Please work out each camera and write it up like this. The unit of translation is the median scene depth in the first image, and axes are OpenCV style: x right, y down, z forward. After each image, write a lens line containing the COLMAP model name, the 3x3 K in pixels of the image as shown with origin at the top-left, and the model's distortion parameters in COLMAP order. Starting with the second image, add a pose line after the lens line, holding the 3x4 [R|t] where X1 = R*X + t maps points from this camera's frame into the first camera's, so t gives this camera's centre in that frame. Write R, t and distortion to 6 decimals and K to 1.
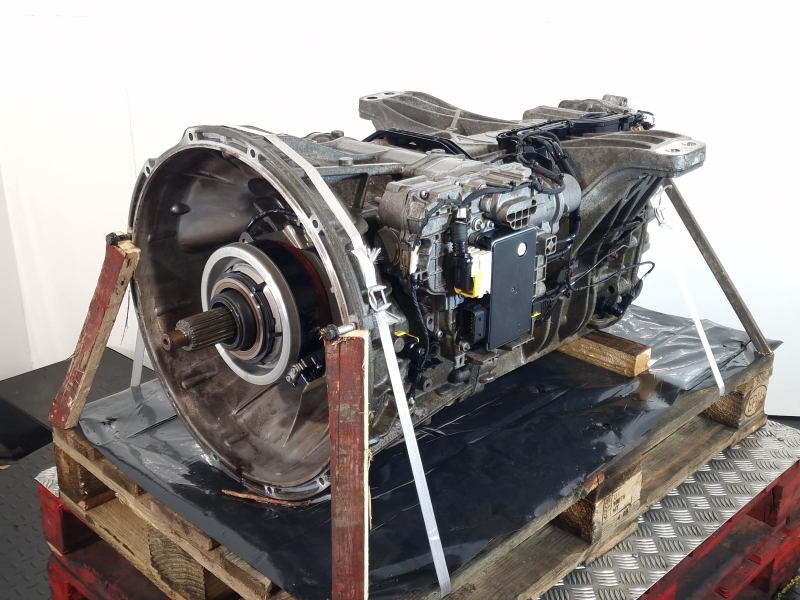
lens RADIAL K [[951.4, 0, 400.0], [0, 951.4, 300.0], [0, 0, 1]] dist [0.095871, -0.009045]
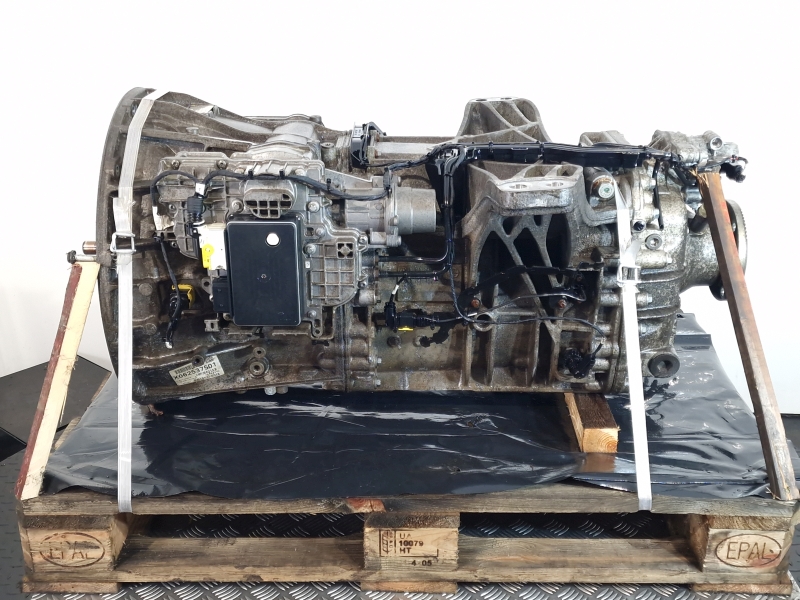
lens RADIAL K [[951.4, 0, 400.0], [0, 951.4, 300.0], [0, 0, 1]] dist [0.095871, -0.009045]
pose [[0.689303, 0.265985, -0.673879, 0.951992], [-0.263484, 0.958507, 0.108815, -0.141114], [0.674861, 0.102550, 0.730785, 0.350552]]
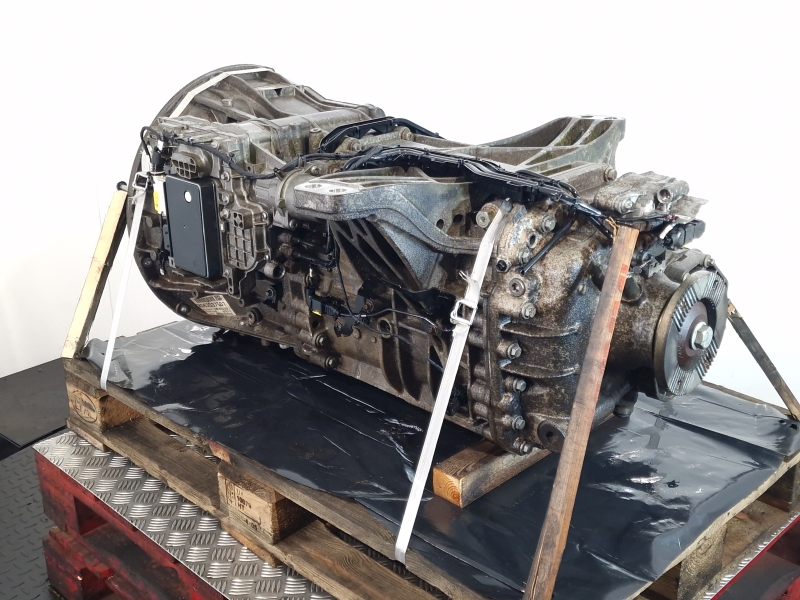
lens RADIAL K [[951.4, 0, 400.0], [0, 951.4, 300.0], [0, 0, 1]] dist [0.095871, -0.009045]
pose [[-0.001507, 0.363339, -0.931656, 1.311366], [-0.360096, 0.868960, 0.339470, -0.450400], [0.932914, 0.335997, 0.129528, 1.154507]]
